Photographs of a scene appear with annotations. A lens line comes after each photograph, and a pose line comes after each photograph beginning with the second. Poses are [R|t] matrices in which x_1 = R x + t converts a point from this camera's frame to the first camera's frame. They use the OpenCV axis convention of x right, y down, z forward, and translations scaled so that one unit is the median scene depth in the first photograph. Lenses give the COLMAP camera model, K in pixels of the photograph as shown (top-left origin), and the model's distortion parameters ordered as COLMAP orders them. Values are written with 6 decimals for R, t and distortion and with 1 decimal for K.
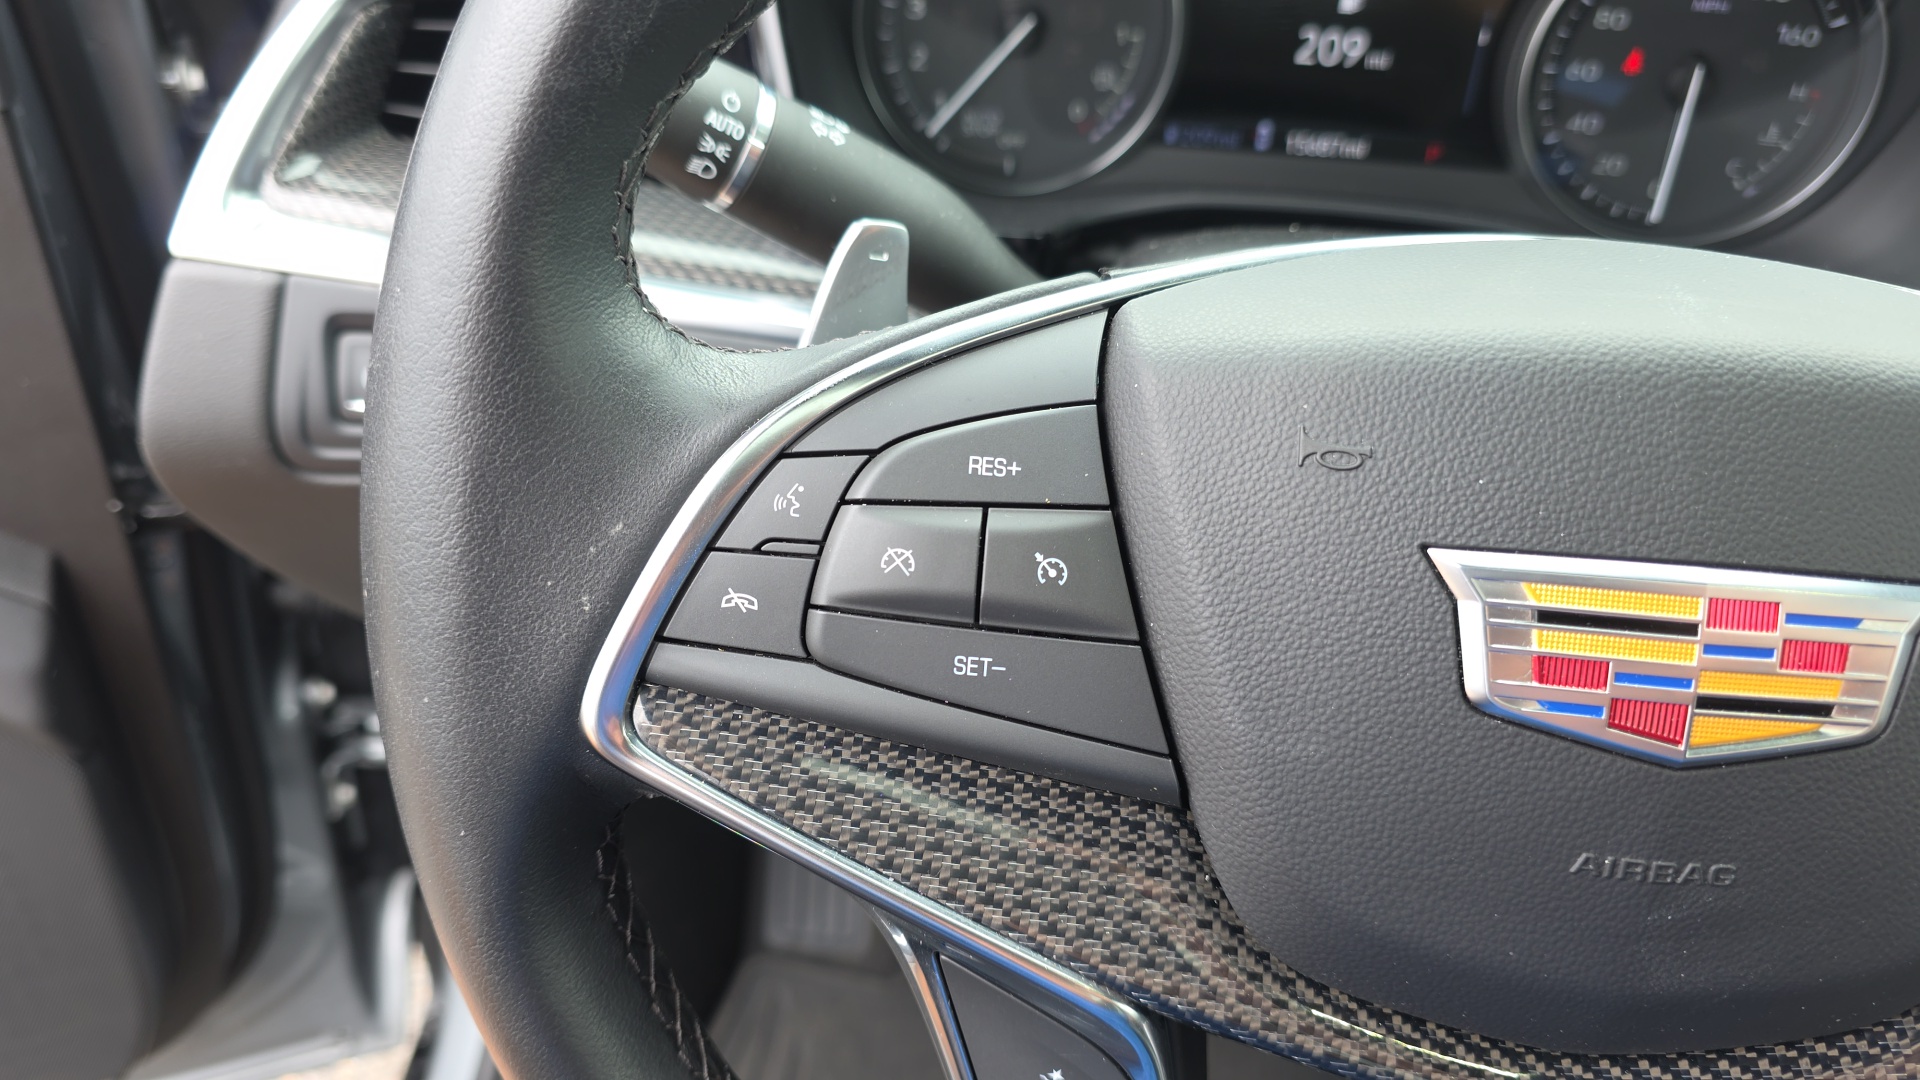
lens RADIAL K [[1345.6, 0, 942.0], [0, 1345.6, 546.3], [0, 0, 1]] dist [0.029362, -0.059650]
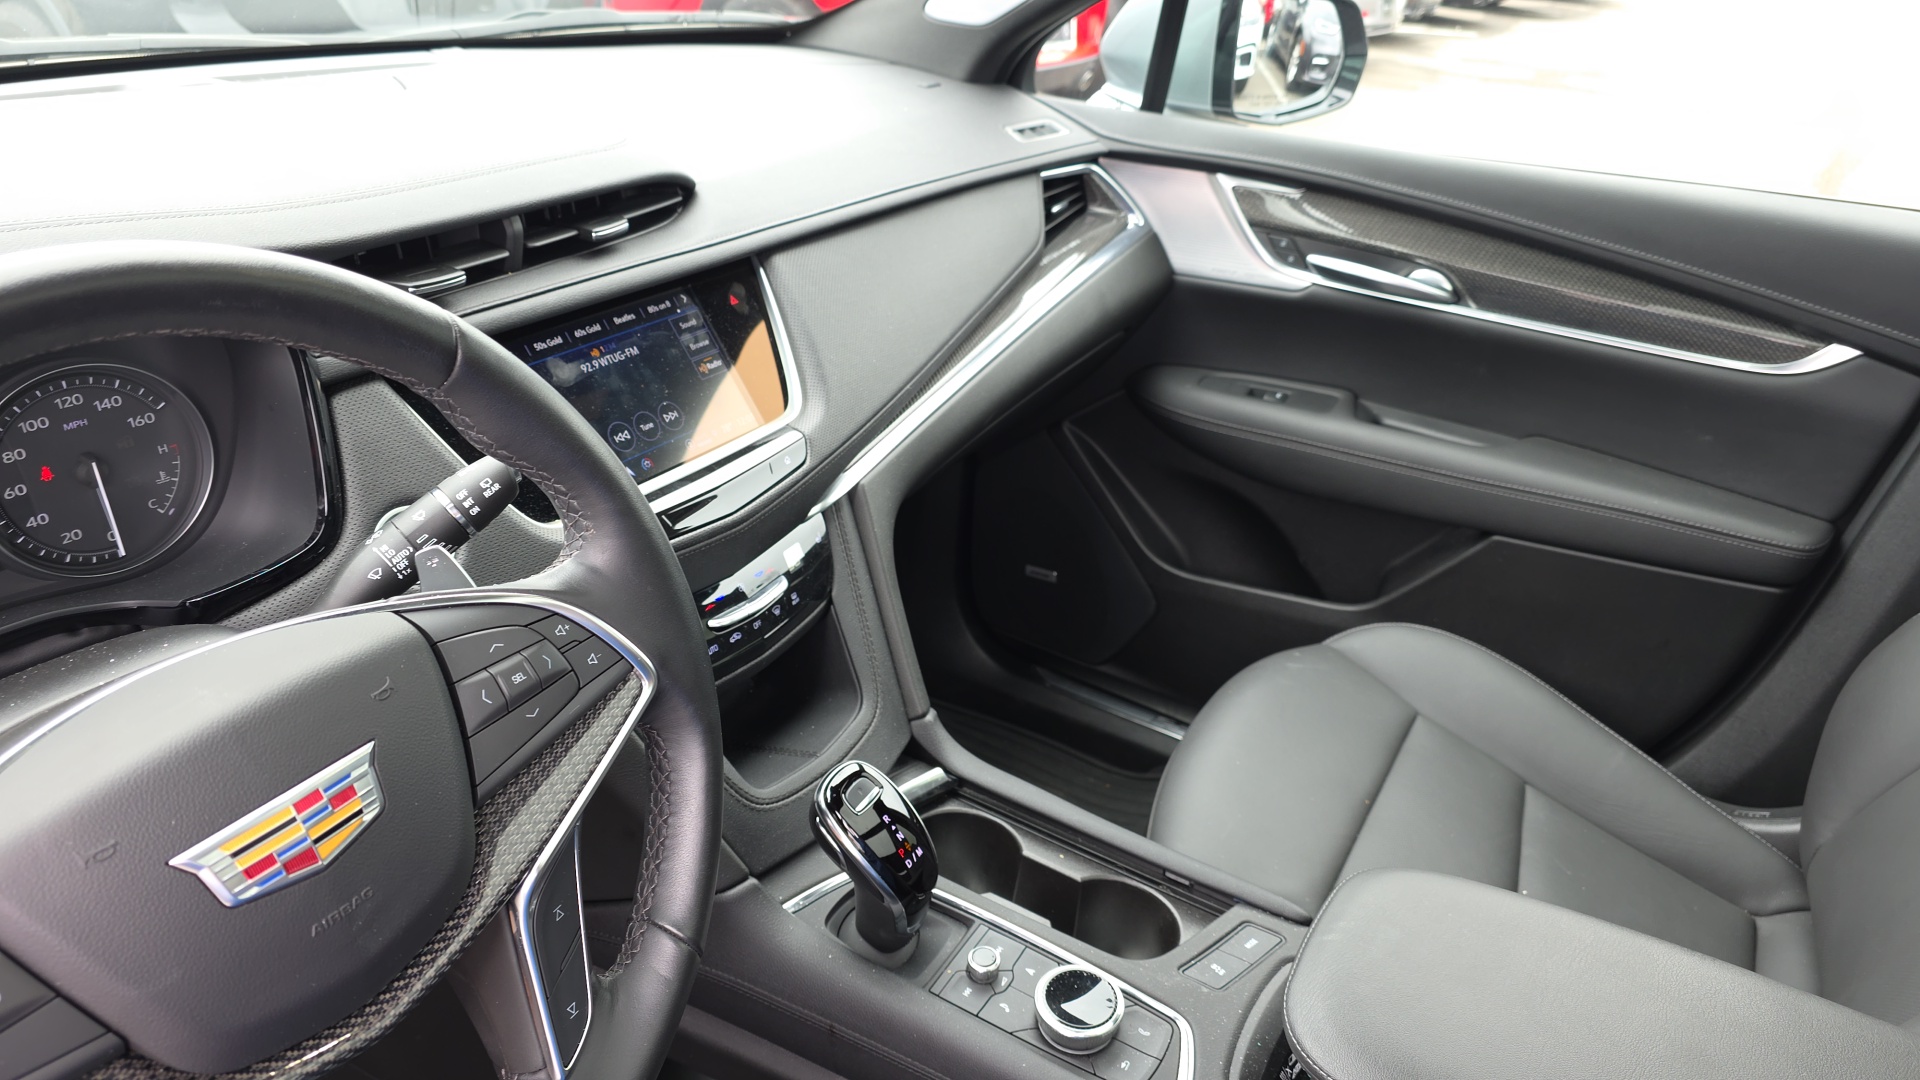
lens RADIAL K [[1320.2, 0, 962.1], [0, 1320.2, 522.3], [0, 0, 1]] dist [0.057055, -0.065869]
pose [[0.428837, -0.429135, 0.794948, -0.507435], [0.496160, 0.847250, 0.189715, -0.213969], [-0.754933, 0.313065, 0.576252, -1.228379]]
